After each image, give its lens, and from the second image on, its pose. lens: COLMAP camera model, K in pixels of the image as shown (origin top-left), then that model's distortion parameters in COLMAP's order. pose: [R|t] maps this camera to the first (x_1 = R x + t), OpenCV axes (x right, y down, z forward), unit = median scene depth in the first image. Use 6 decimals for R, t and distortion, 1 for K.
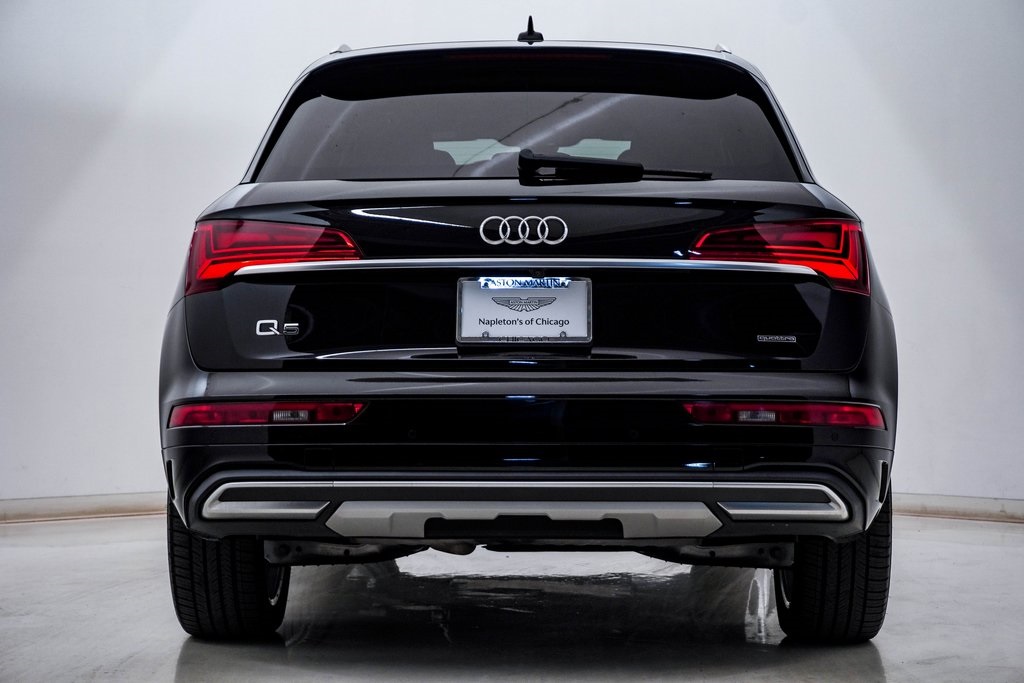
lens RADIAL K [[2183.6, 0, 517.0], [0, 2183.6, 342.2], [0, 0, 1]] dist [0.025672, 0.000000]
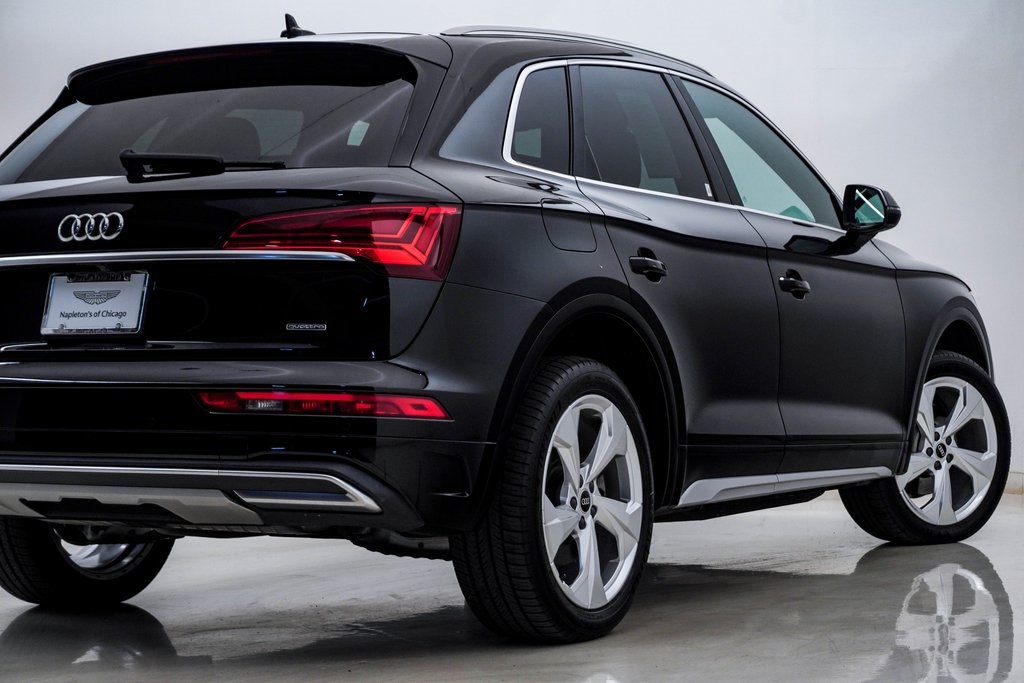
lens RADIAL K [[2183.6, 0, 508.4], [0, 2183.6, 341.5], [0, 0, 1]] dist [0.025672, 0.000000]
pose [[0.873993, -0.010388, -0.485828, 0.686498], [0.011921, 0.999929, 0.000066, 0.006004], [0.485793, -0.005849, 0.874055, 0.179592]]
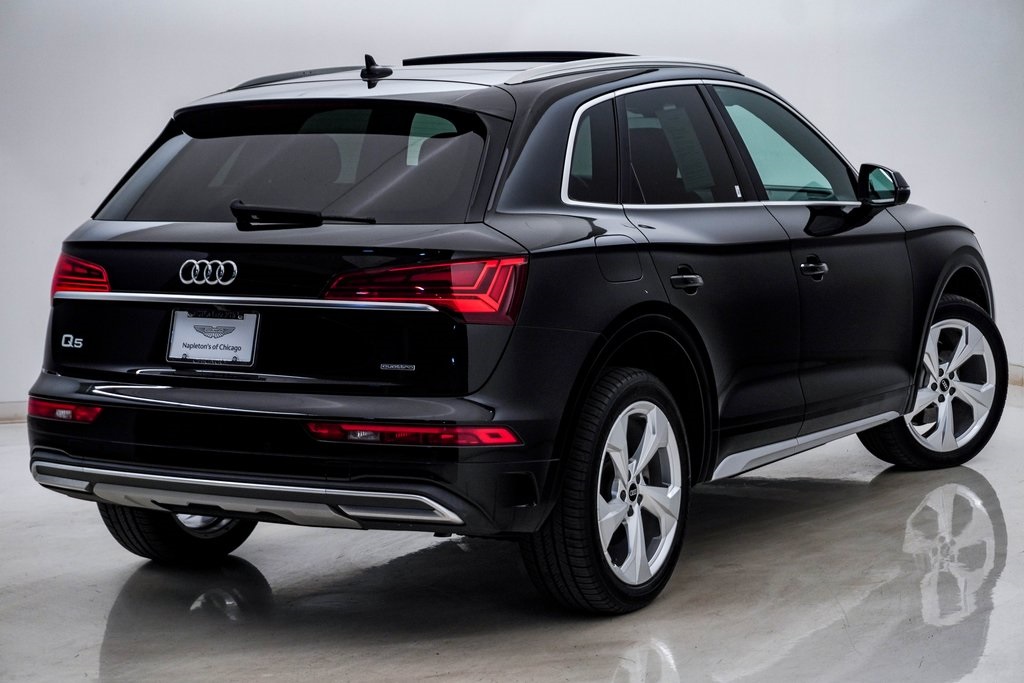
lens RADIAL K [[2183.6, 0, 510.8], [0, 2183.6, 347.3], [0, 0, 1]] dist [0.025672, 0.000000]
pose [[0.870883, 0.036719, -0.490117, 0.747633], [0.019056, 0.993933, 0.108325, -0.138199], [0.491121, -0.103678, 0.864900, 0.024603]]
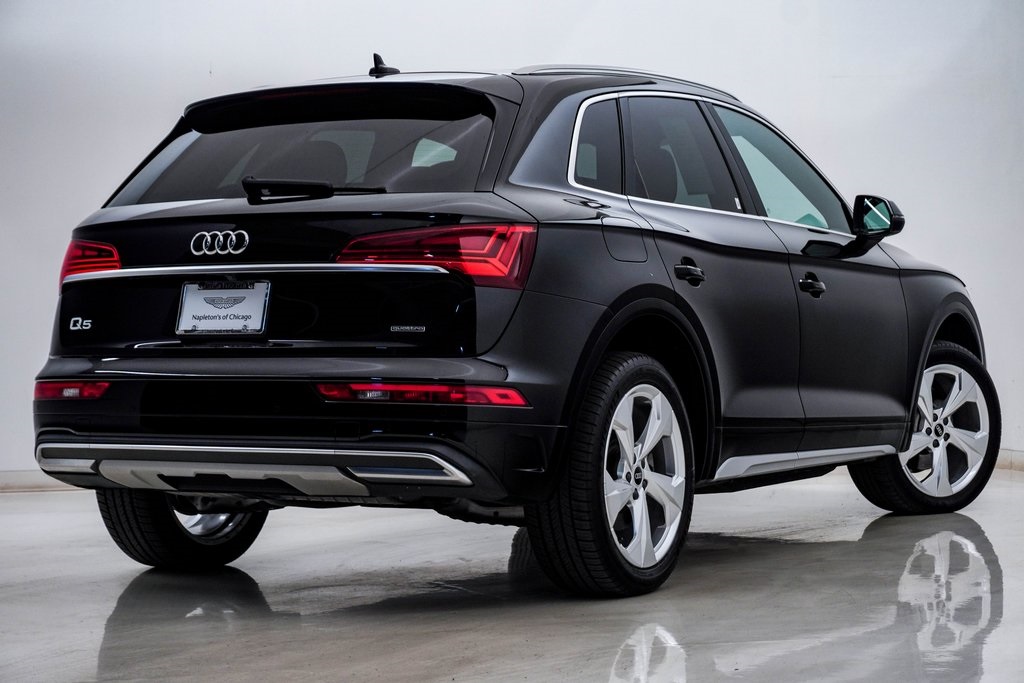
lens RADIAL K [[2183.6, 0, 508.3], [0, 2183.6, 343.3], [0, 0, 1]] dist [0.025672, 0.000000]
pose [[0.876615, -0.005786, -0.481158, 0.736417], [0.013179, 0.999841, 0.011988, -0.007261], [0.481012, -0.016850, 0.876552, -0.001668]]
